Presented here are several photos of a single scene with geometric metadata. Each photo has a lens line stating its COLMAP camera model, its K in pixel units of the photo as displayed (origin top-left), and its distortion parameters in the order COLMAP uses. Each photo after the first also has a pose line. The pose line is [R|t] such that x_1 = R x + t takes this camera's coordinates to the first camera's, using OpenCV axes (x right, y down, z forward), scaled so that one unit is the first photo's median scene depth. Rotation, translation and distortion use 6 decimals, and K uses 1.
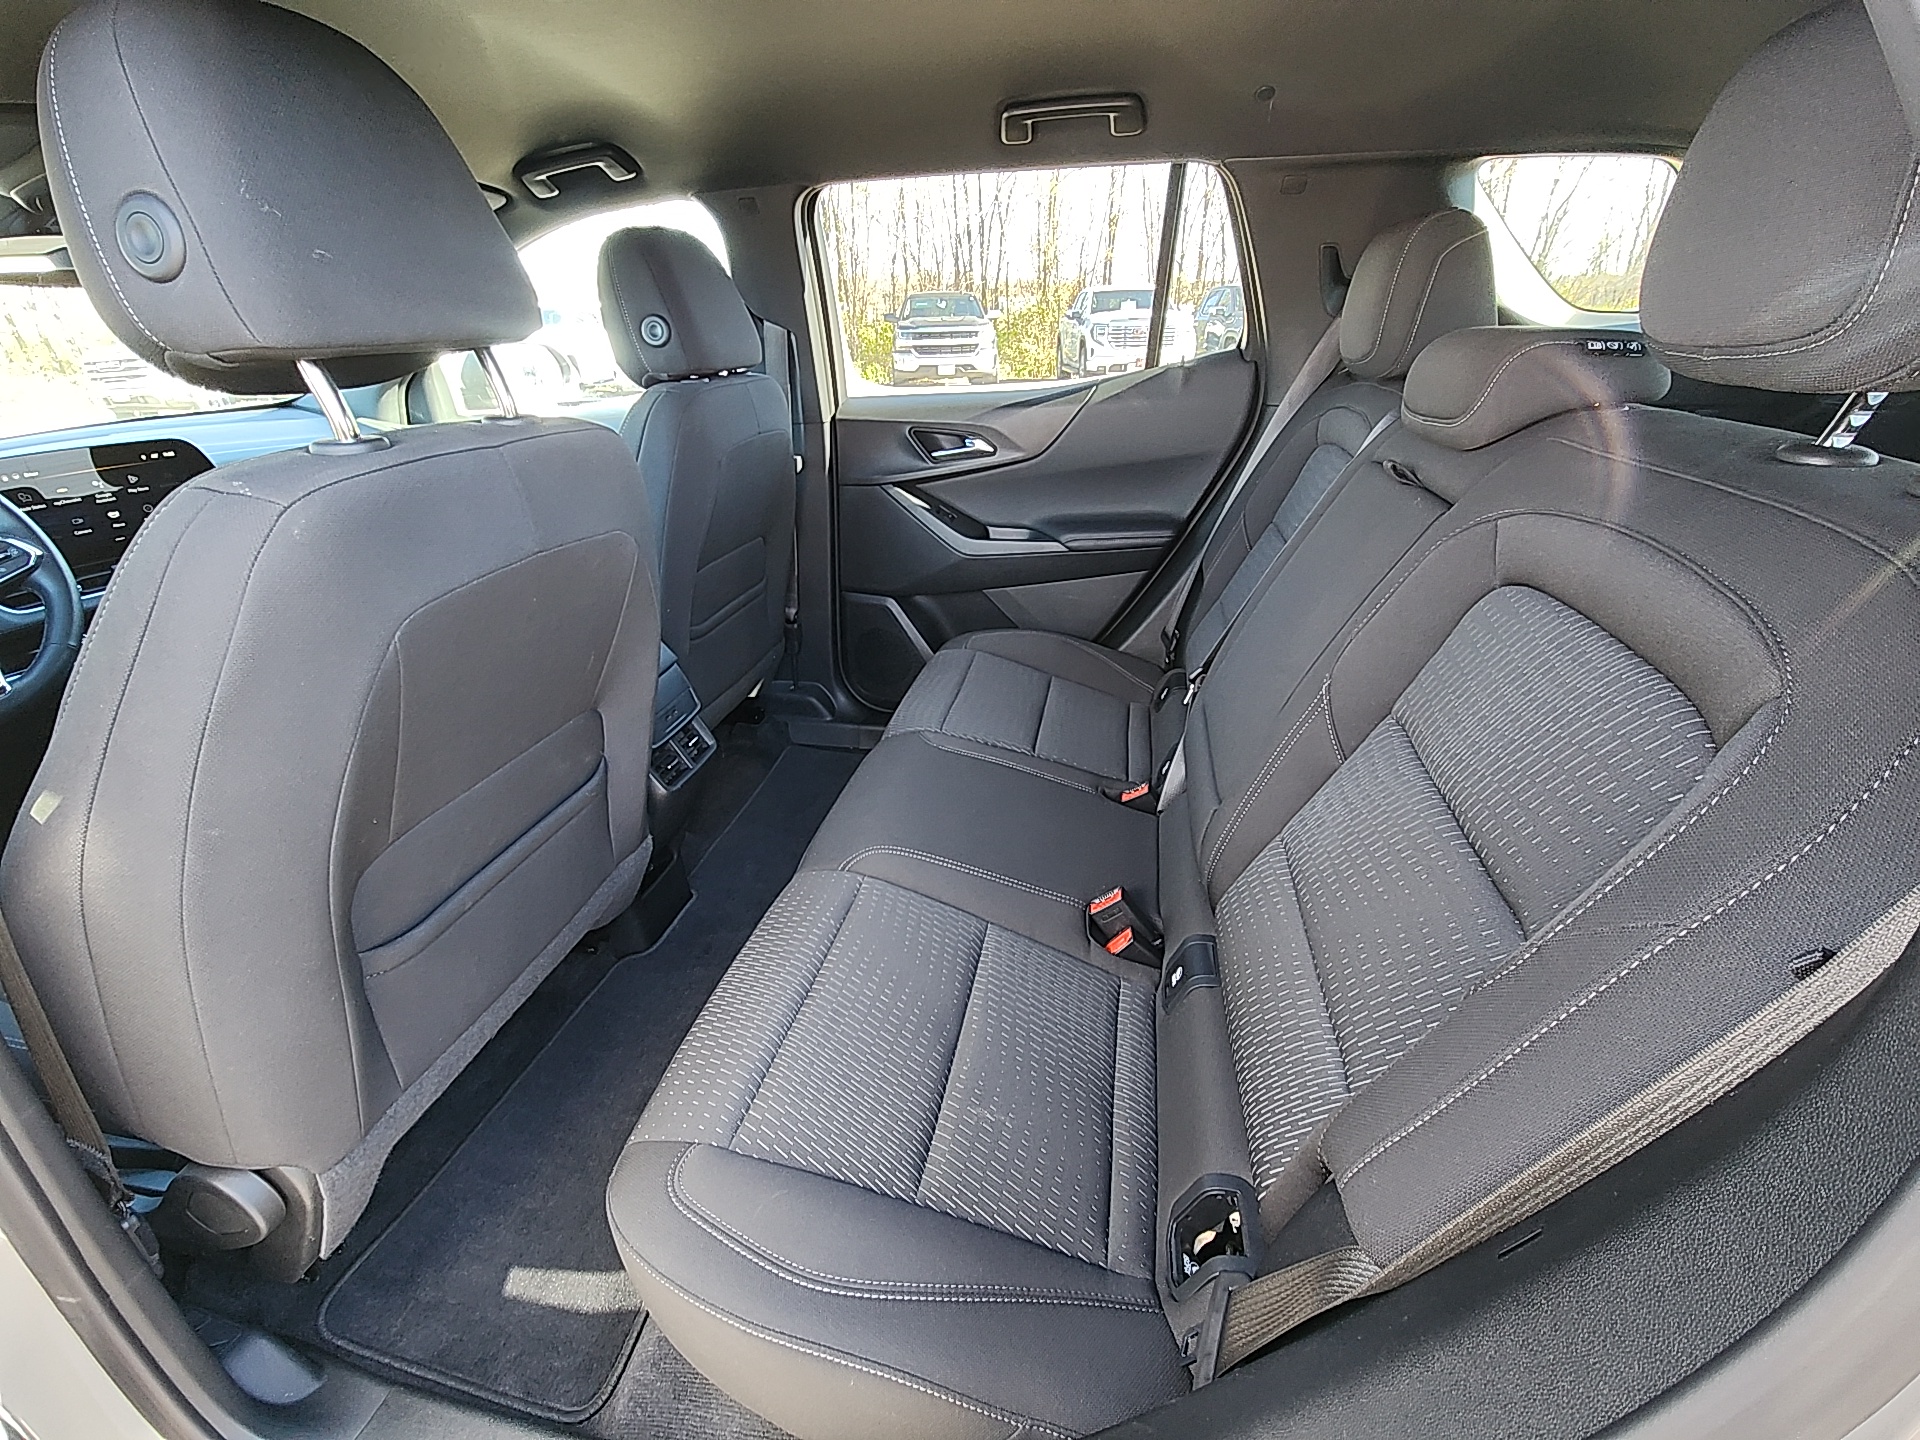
lens RADIAL K [[769.8, 0, 945.9], [0, 769.8, 703.0], [0, 0, 1]] dist [0.009007, -0.007153]
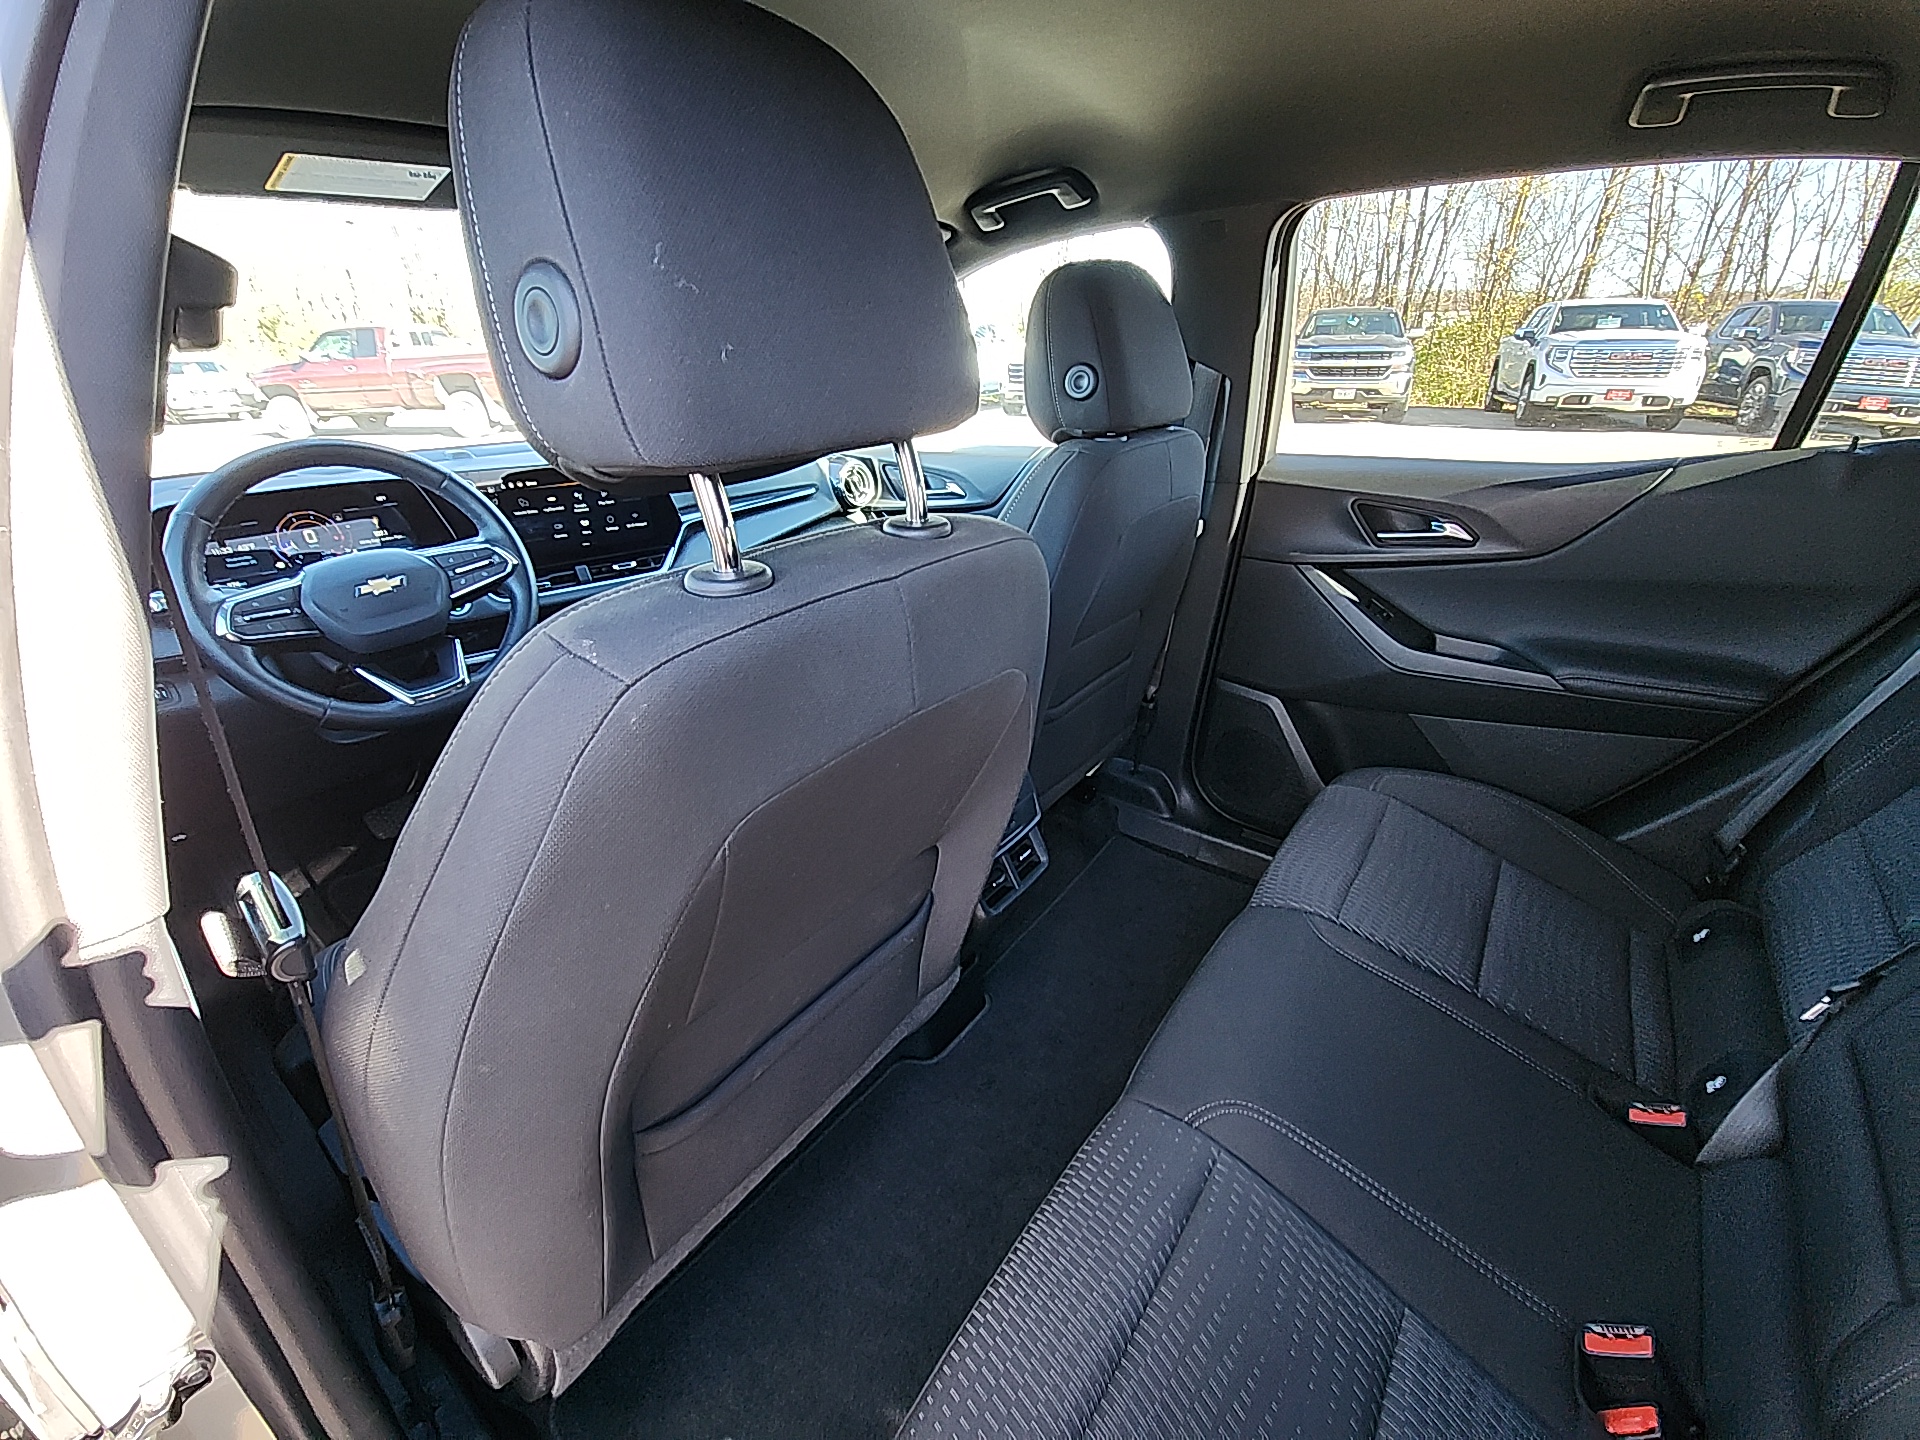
lens RADIAL K [[769.8, 0, 948.6], [0, 769.8, 703.0], [0, 0, 1]] dist [0.009007, -0.007153]
pose [[0.905636, 0.192531, -0.377831, -0.085086], [-0.198131, 0.979872, 0.024405, -0.090517], [0.374924, 0.052758, 0.925553, 0.124240]]
